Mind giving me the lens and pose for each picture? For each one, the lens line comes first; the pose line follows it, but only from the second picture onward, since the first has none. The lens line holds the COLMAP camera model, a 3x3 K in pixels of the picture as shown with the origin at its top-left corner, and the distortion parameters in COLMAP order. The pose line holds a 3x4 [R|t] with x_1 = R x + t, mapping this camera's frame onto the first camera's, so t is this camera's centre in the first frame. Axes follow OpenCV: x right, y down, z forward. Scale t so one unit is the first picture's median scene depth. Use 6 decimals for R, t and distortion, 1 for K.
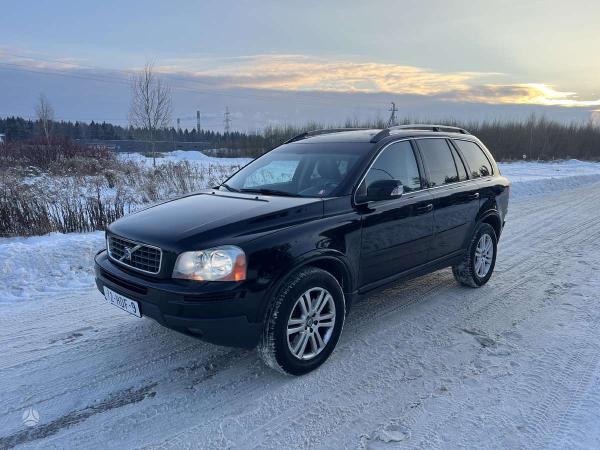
lens RADIAL K [[472.8, 0, 292.2], [0, 472.8, 223.3], [0, 0, 1]] dist [-0.005660, -0.002162]
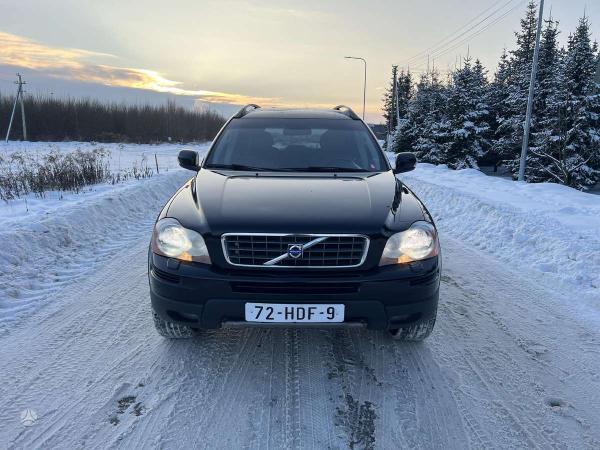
lens RADIAL K [[472.8, 0, 292.2], [0, 472.8, 223.3], [0, 0, 1]] dist [-0.005660, -0.002162]
pose [[0.680847, -0.116985, 0.723023, -0.788819], [0.090963, 0.993025, 0.075014, -0.036250], [-0.726755, 0.014695, 0.686740, 0.404120]]
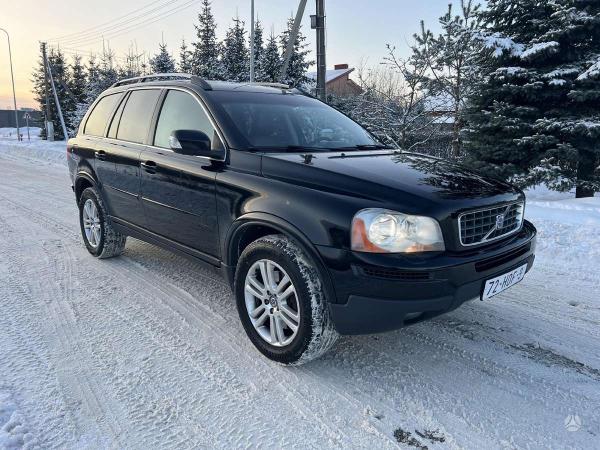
lens RADIAL K [[455.8, 0, 299.1], [0, 455.8, 231.0], [0, 0, 1]] dist [0.048609, -0.065473]
pose [[-0.019814, -0.207190, 0.978100, -0.940642], [0.131542, 0.969248, 0.207980, -0.102549], [-0.991113, 0.132782, 0.008050, 1.051587]]
